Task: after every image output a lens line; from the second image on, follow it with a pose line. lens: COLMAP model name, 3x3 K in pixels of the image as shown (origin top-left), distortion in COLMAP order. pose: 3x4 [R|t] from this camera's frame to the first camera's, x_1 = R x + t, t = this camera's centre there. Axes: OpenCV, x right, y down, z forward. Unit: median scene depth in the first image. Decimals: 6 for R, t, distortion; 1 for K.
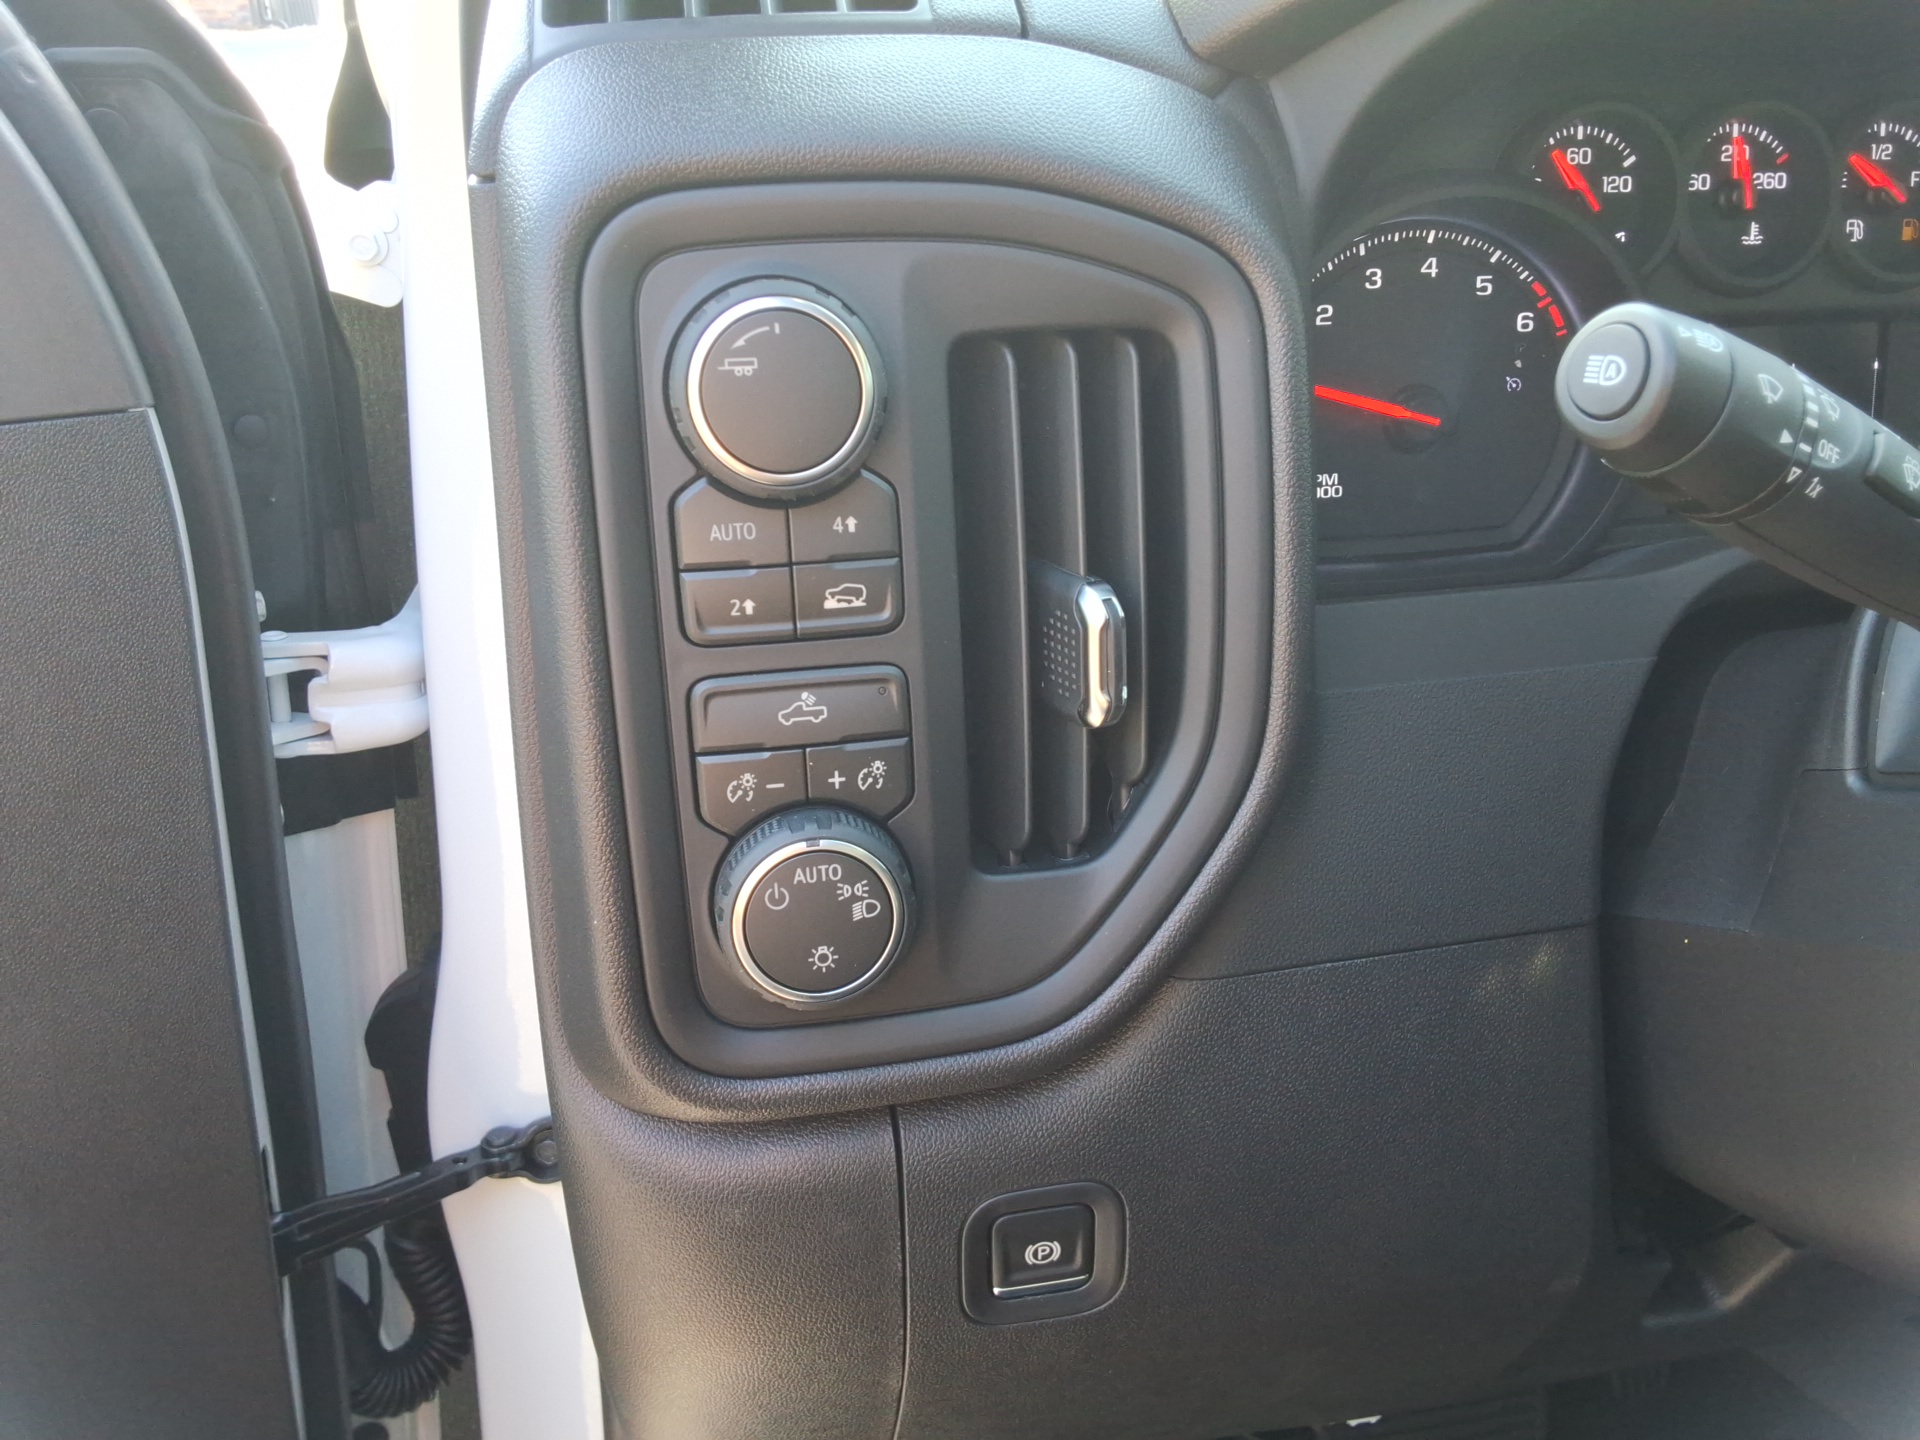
lens RADIAL K [[1541.6, 0, 931.0], [0, 1541.6, 739.7], [0, 0, 1]] dist [0.095748, -0.145037]
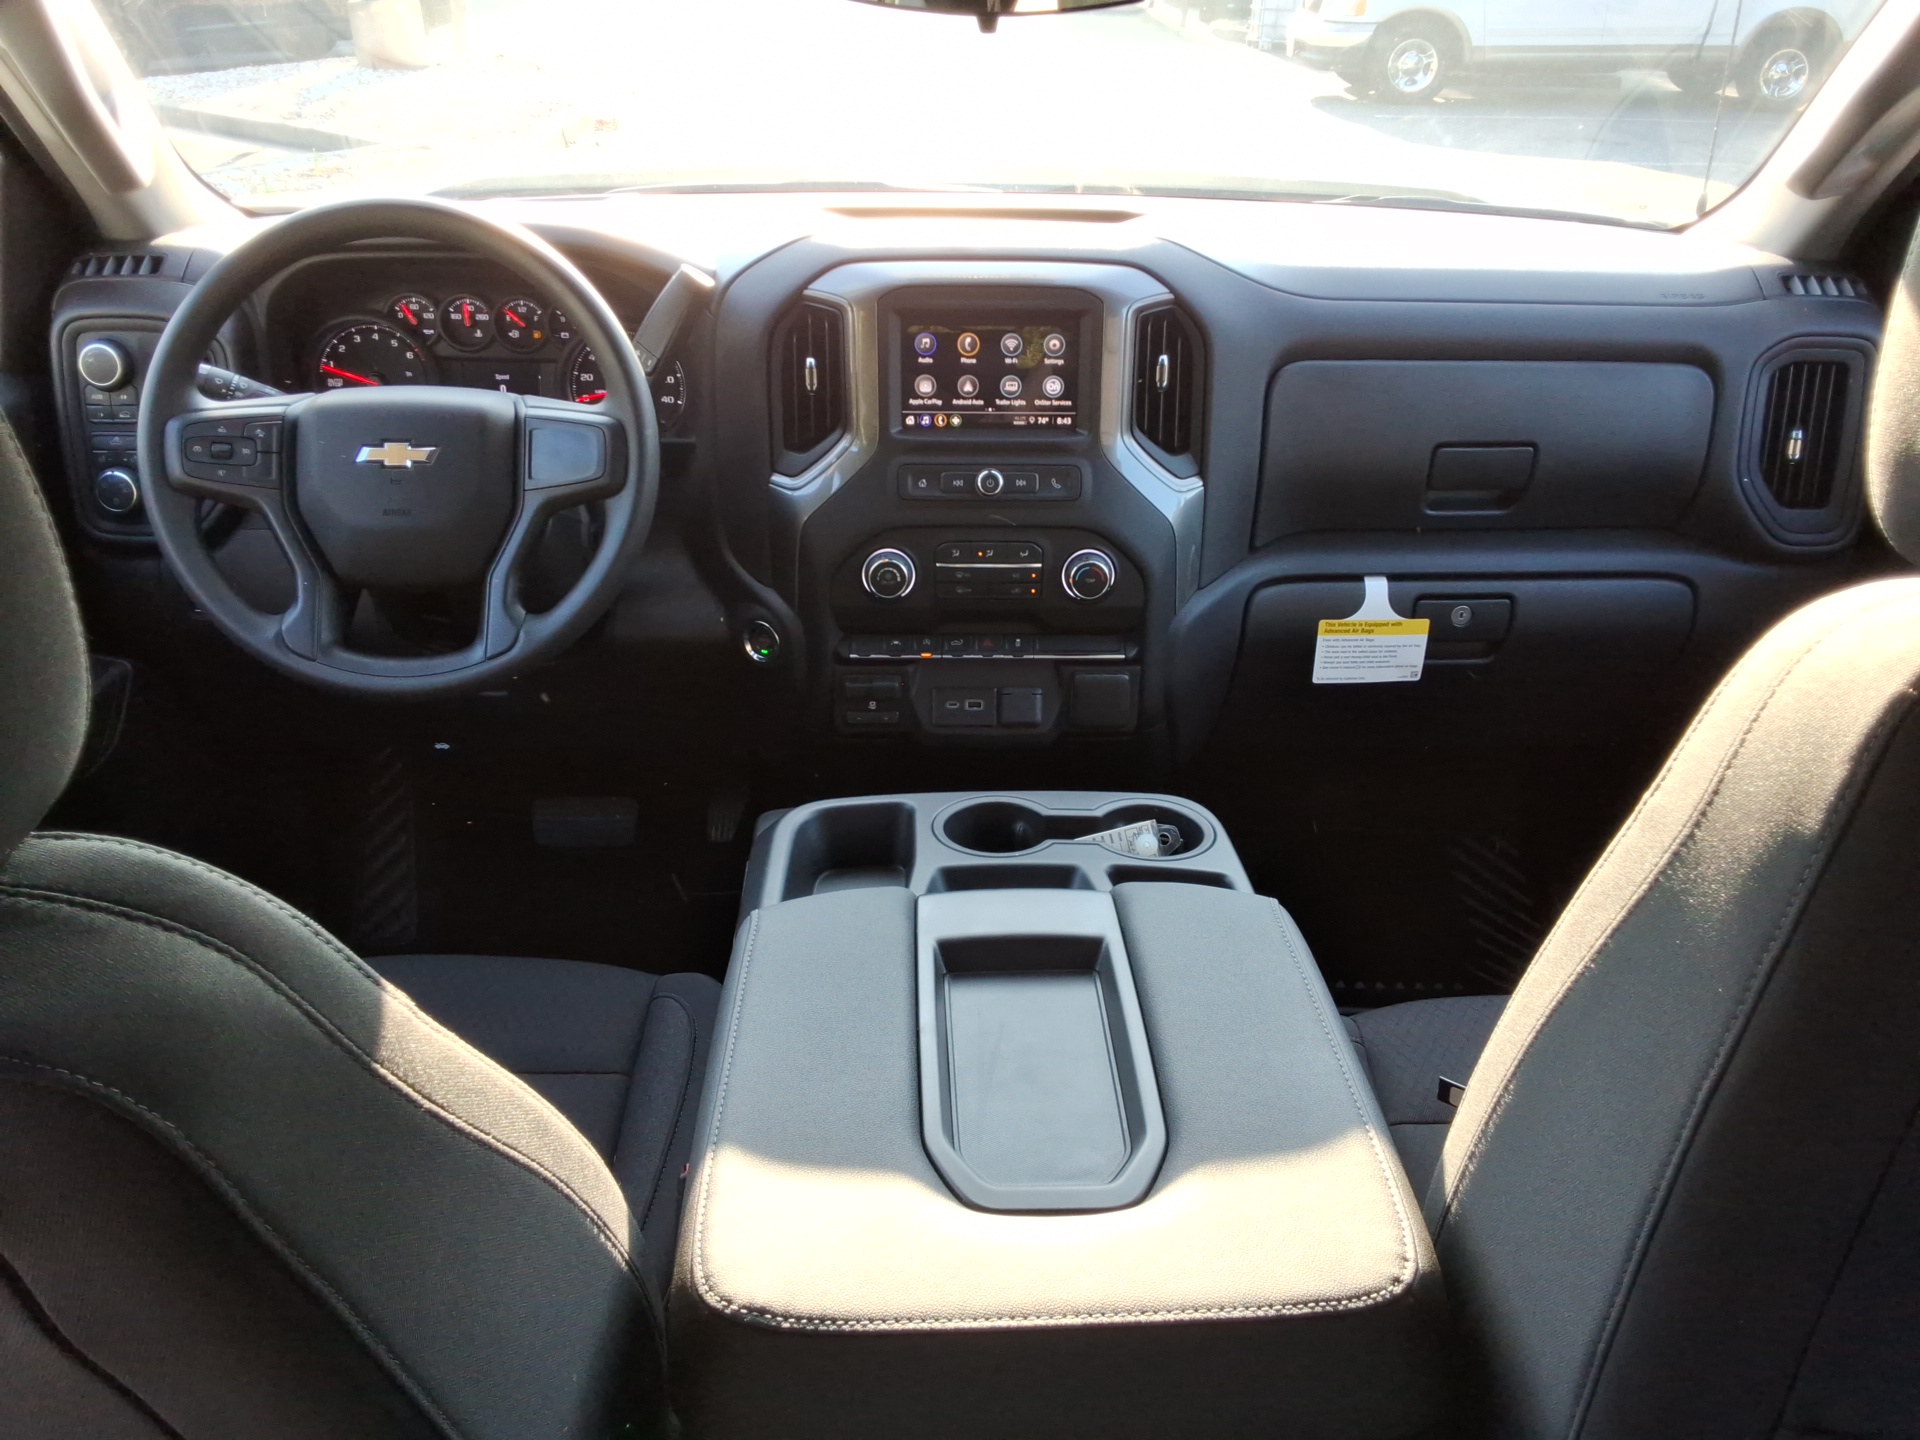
lens RADIAL K [[1541.6, 0, 978.2], [0, 1541.6, 732.4], [0, 0, 1]] dist [0.095748, -0.145037]
pose [[0.985482, 0.103464, -0.134615, 2.140341], [-0.096671, 0.993736, 0.056071, 0.224358], [0.139573, -0.042244, 0.989310, -2.159689]]
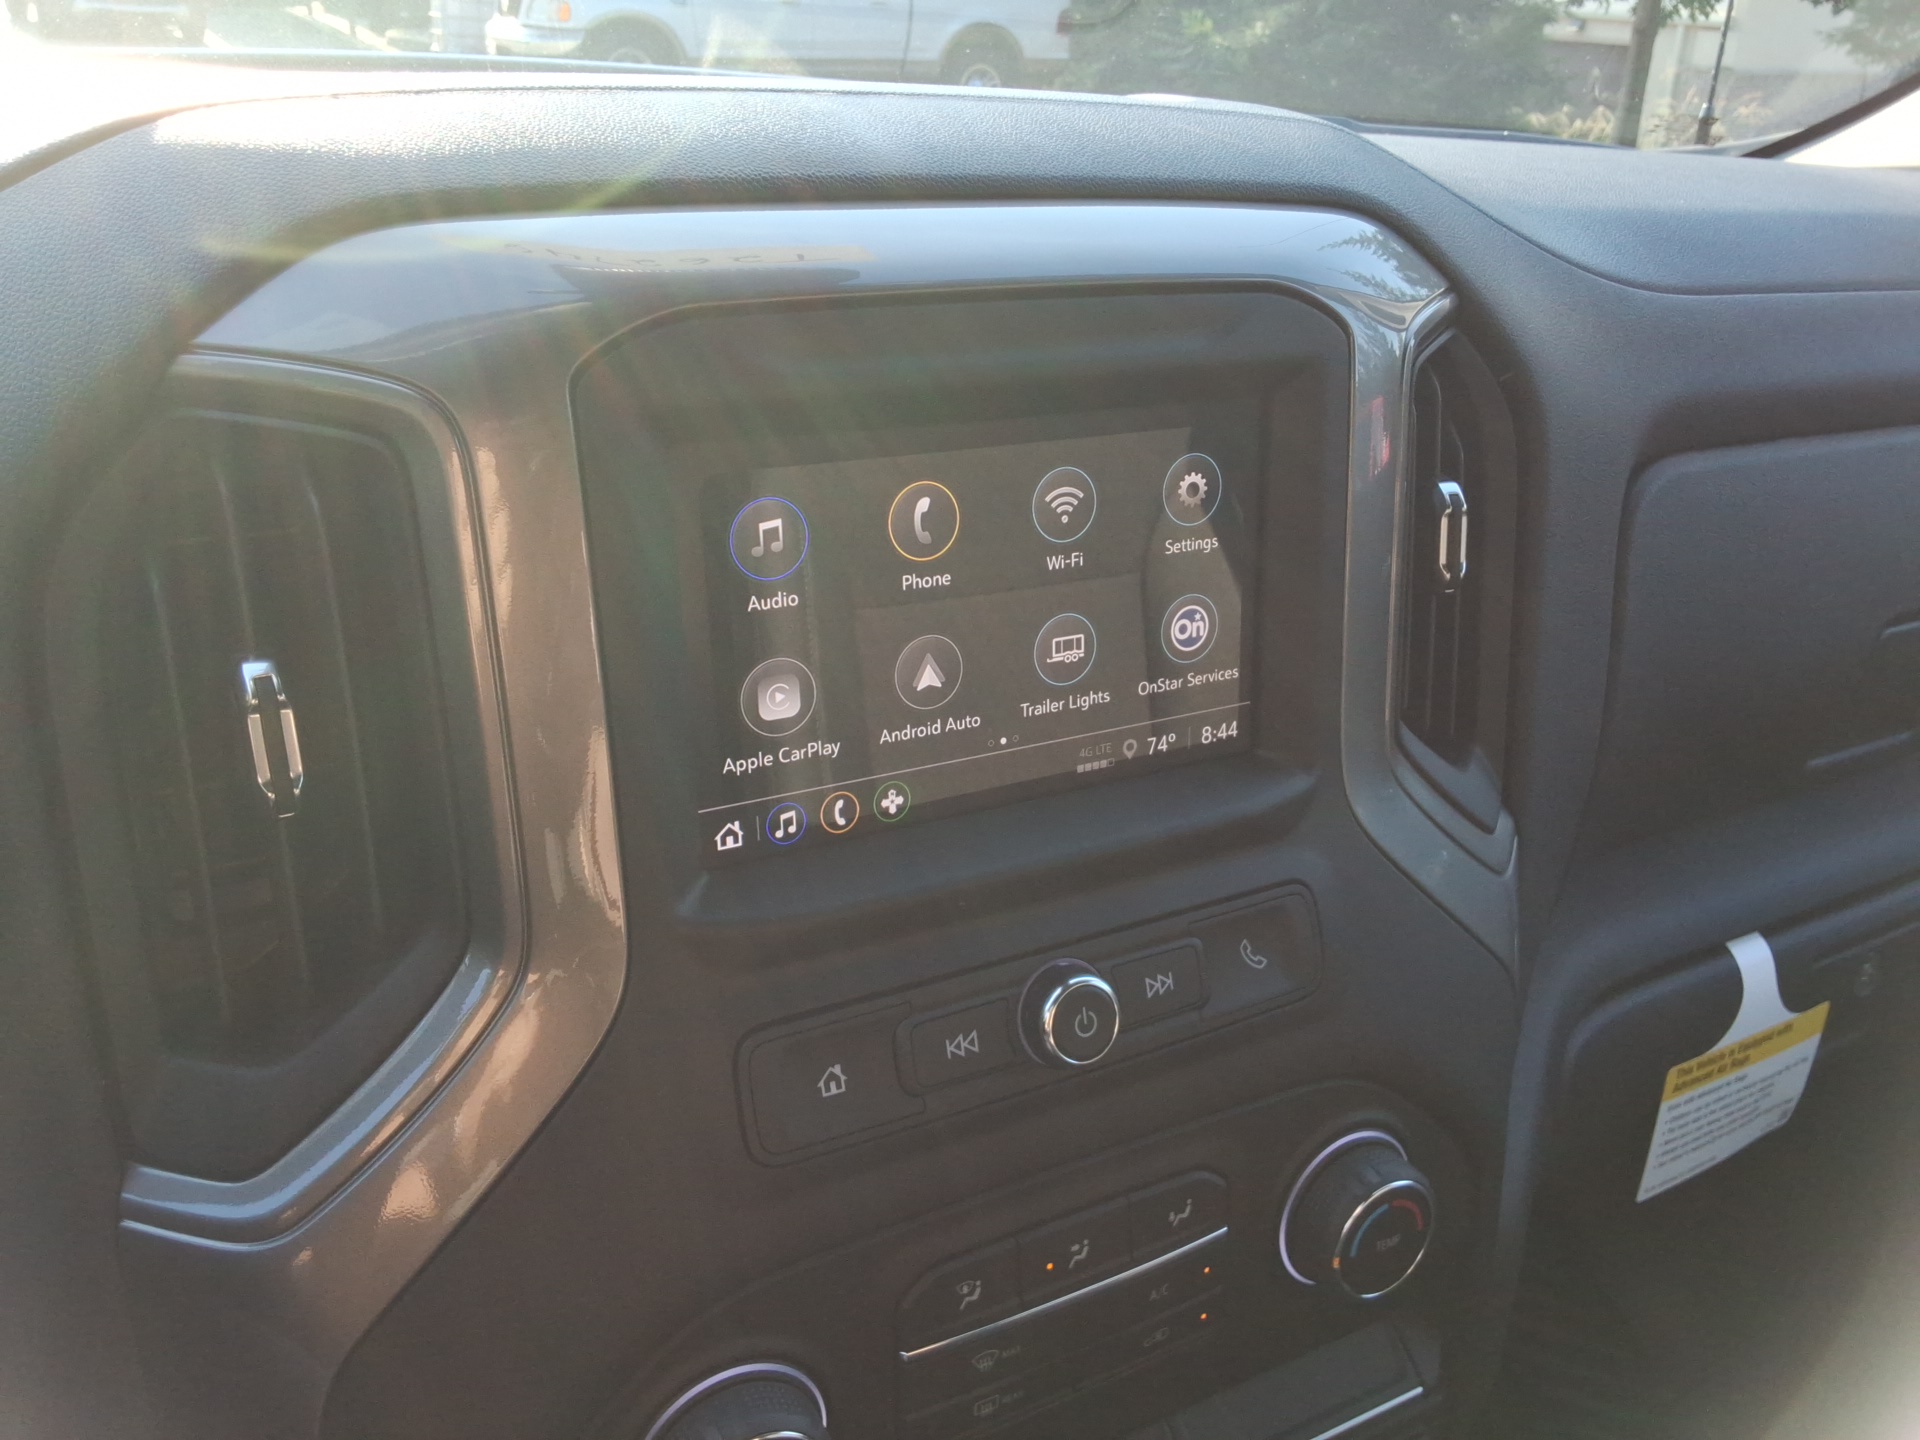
lens RADIAL K [[1541.6, 0, 966.1], [0, 1541.6, 704.1], [0, 0, 1]] dist [0.095748, -0.145037]
pose [[0.946677, -0.066274, 0.315295, 1.391177], [0.065271, 0.997773, 0.013751, -0.282059], [-0.315504, 0.007562, 0.948894, 0.153035]]
